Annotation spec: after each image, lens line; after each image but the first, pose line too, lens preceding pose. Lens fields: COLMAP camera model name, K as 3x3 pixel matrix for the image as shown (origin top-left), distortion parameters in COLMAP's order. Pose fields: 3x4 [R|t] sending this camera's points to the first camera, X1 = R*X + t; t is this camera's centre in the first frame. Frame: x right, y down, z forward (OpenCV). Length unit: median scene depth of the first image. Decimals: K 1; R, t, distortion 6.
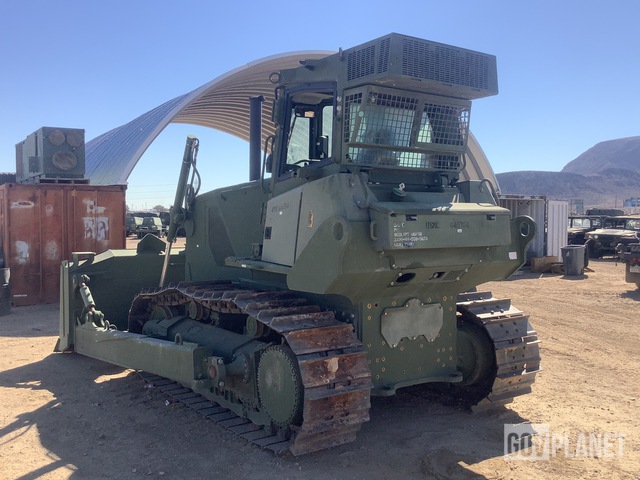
lens RADIAL K [[589.7, 0, 320.0], [0, 589.7, 240.0], [0, 0, 1]] dist [0.003194, 0.005768]
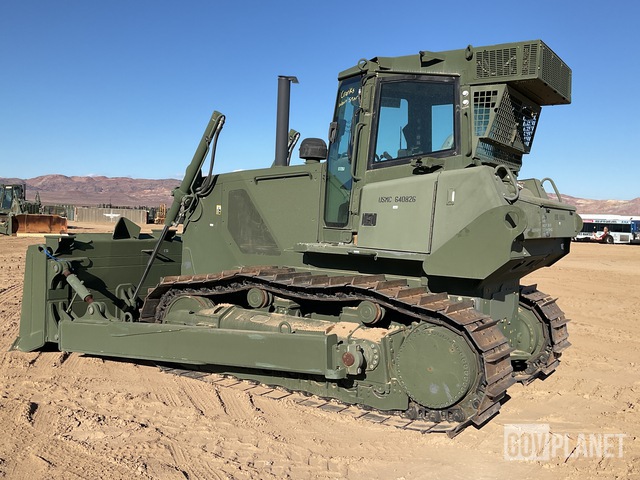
lens RADIAL K [[561.5, 0, 320.0], [0, 561.5, 240.0], [0, 0, 1]] dist [0.015239, 0.000429]
pose [[0.934594, 0.016684, 0.355324, -0.538740], [-0.026925, 0.999352, 0.023897, 0.003574], [-0.354695, -0.031901, 0.934438, 0.145102]]
